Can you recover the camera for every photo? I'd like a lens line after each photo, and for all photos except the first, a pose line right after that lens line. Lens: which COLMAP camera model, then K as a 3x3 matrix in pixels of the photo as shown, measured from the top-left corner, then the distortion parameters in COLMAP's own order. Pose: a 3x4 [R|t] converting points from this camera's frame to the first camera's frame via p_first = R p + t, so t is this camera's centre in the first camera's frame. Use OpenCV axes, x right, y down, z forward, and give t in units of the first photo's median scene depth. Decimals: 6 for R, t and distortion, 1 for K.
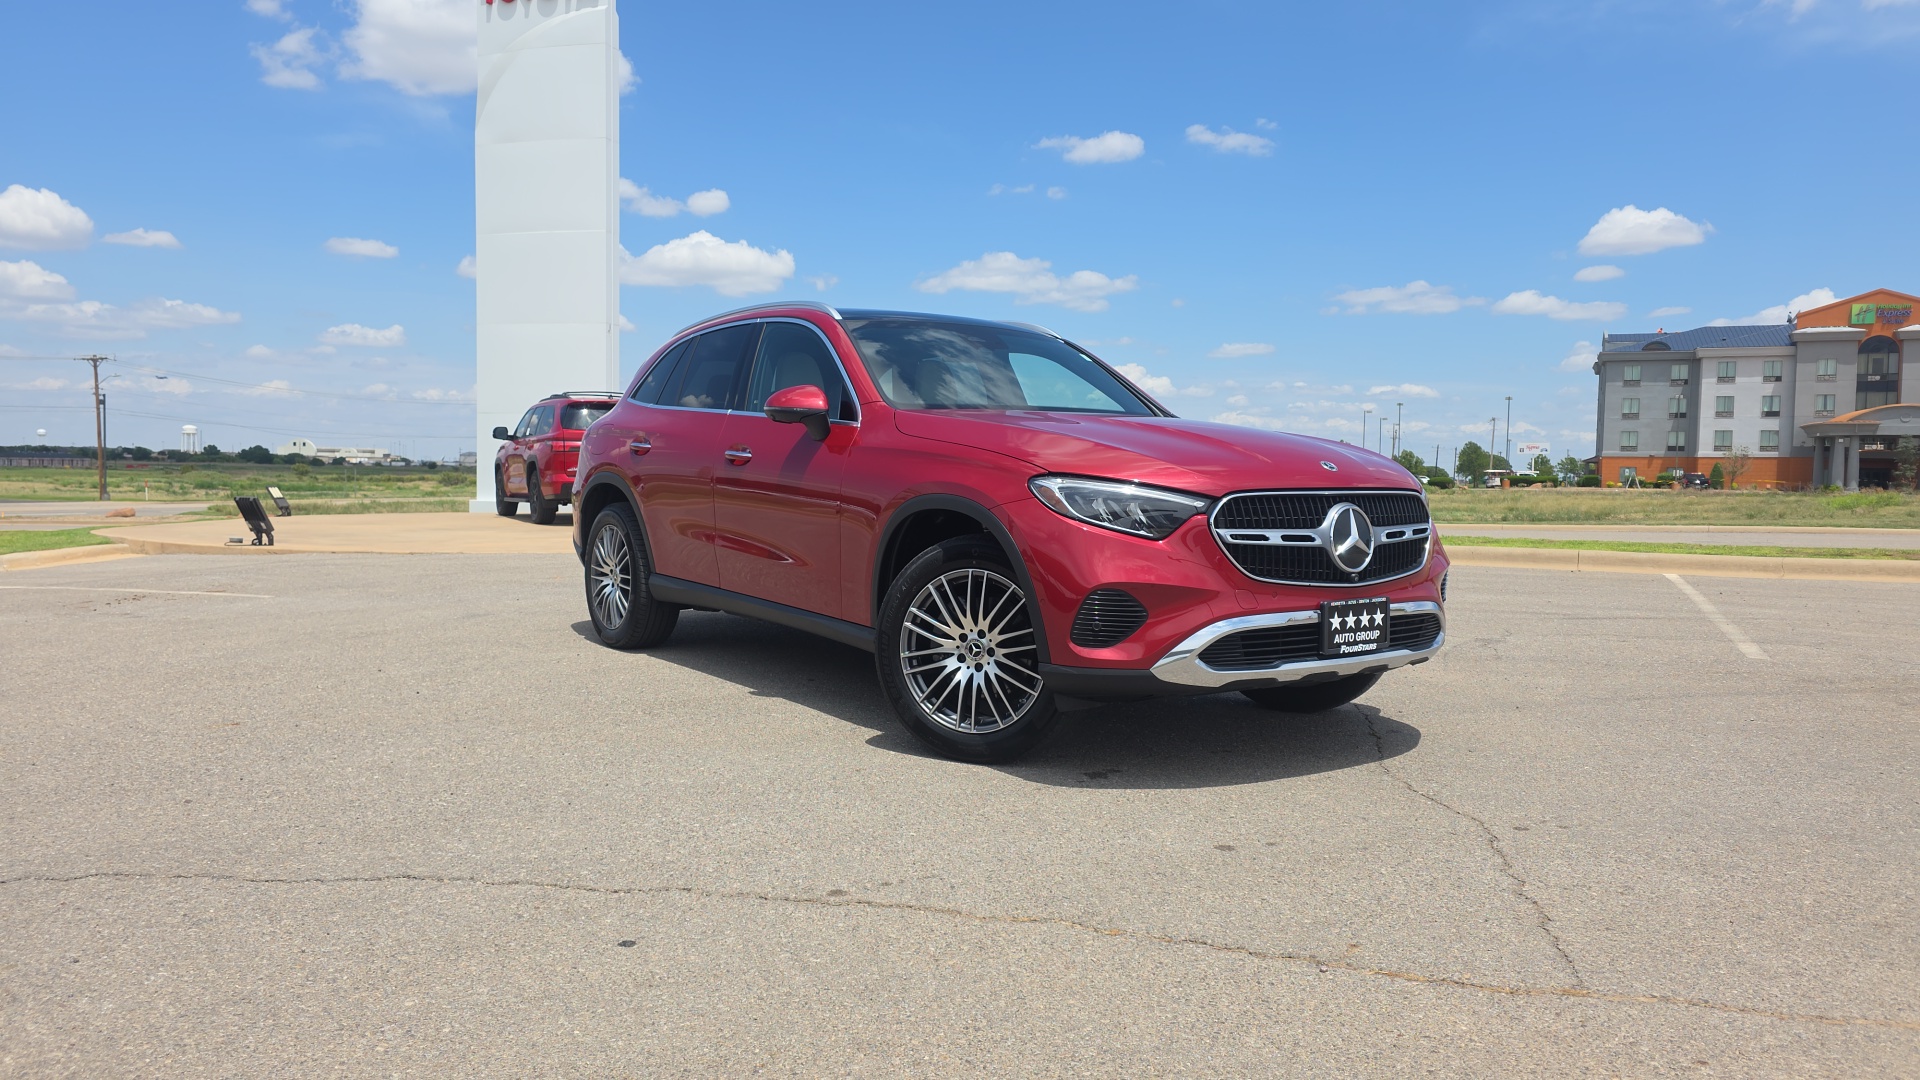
lens RADIAL K [[1290.4, 0, 943.3], [0, 1290.4, 525.0], [0, 0, 1]] dist [0.047297, -0.046545]
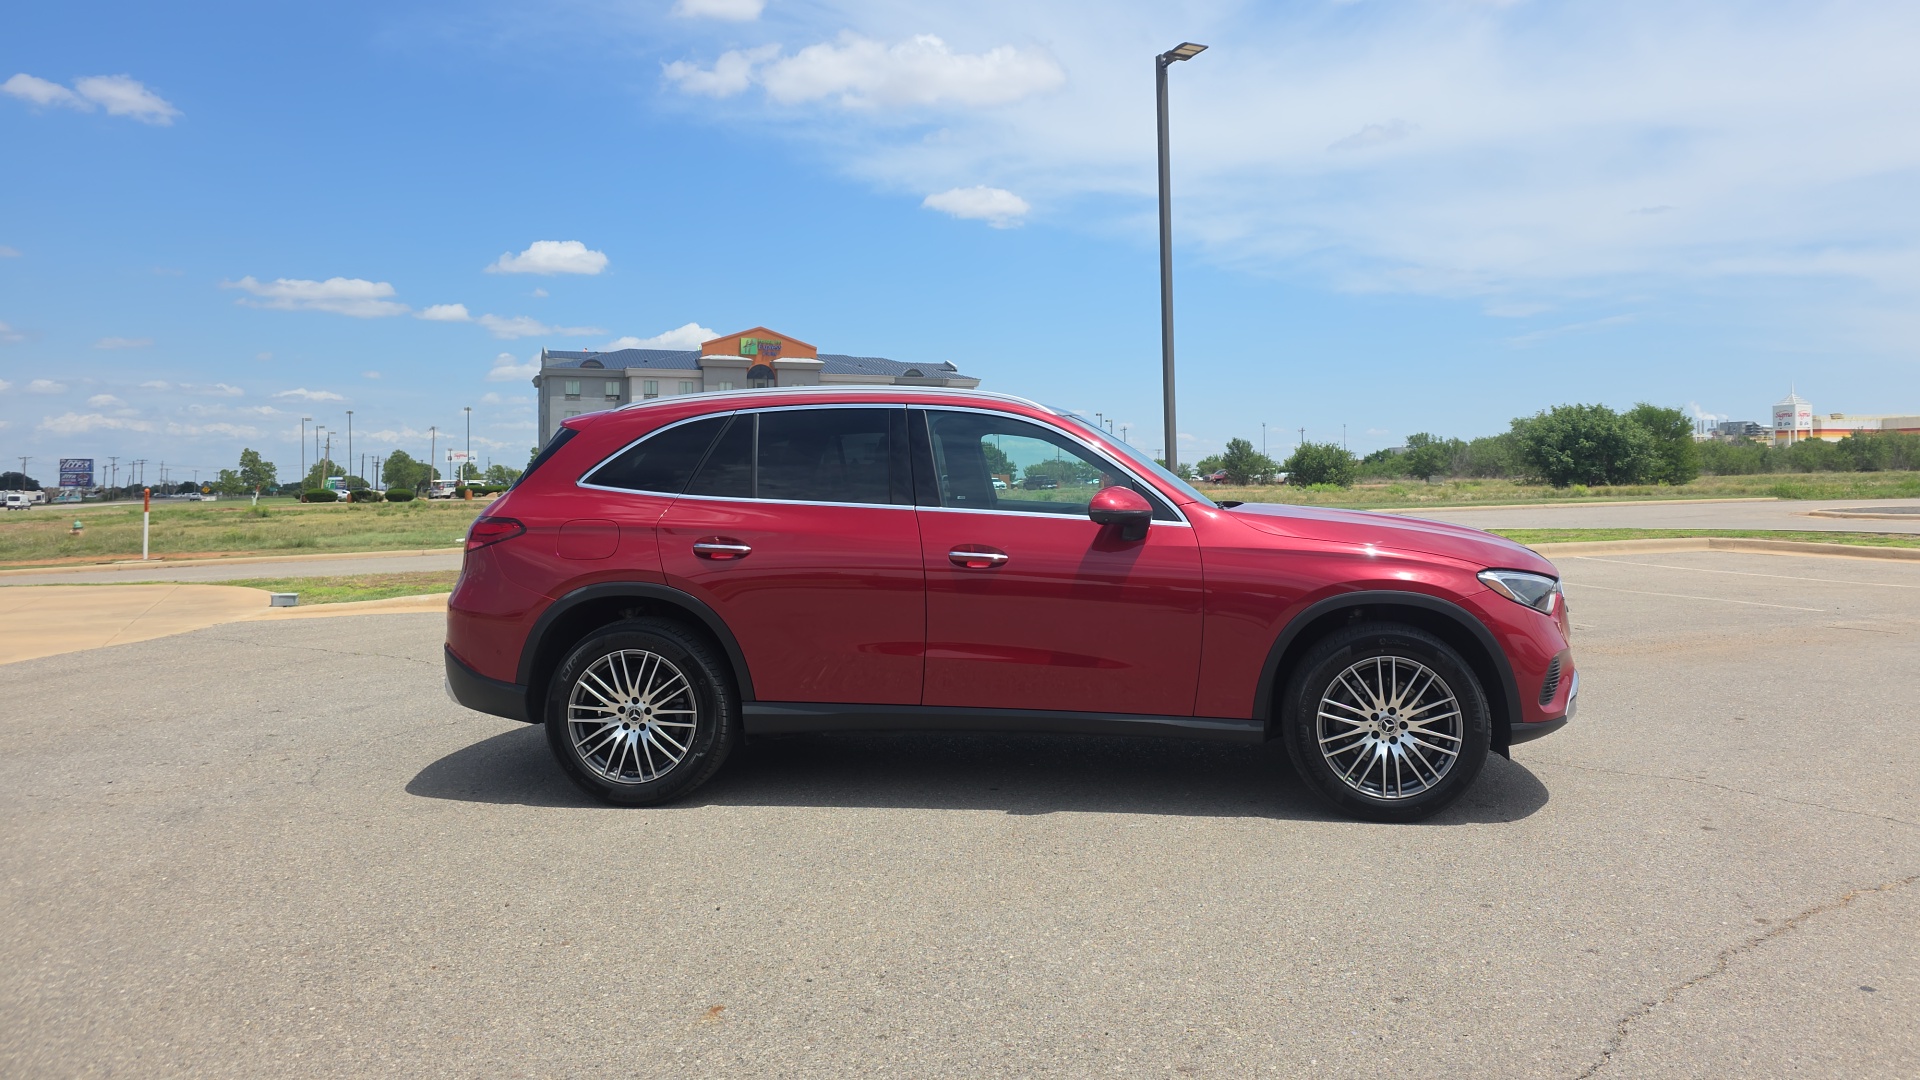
lens RADIAL K [[1298.4, 0, 1036.2], [0, 1298.4, 469.3], [0, 0, 1]] dist [0.042068, -0.048924]
pose [[0.651975, -0.013284, 0.758124, -0.932229], [0.049185, 0.998482, -0.024803, -0.105127], [-0.756643, 0.053459, 0.651639, 0.401980]]
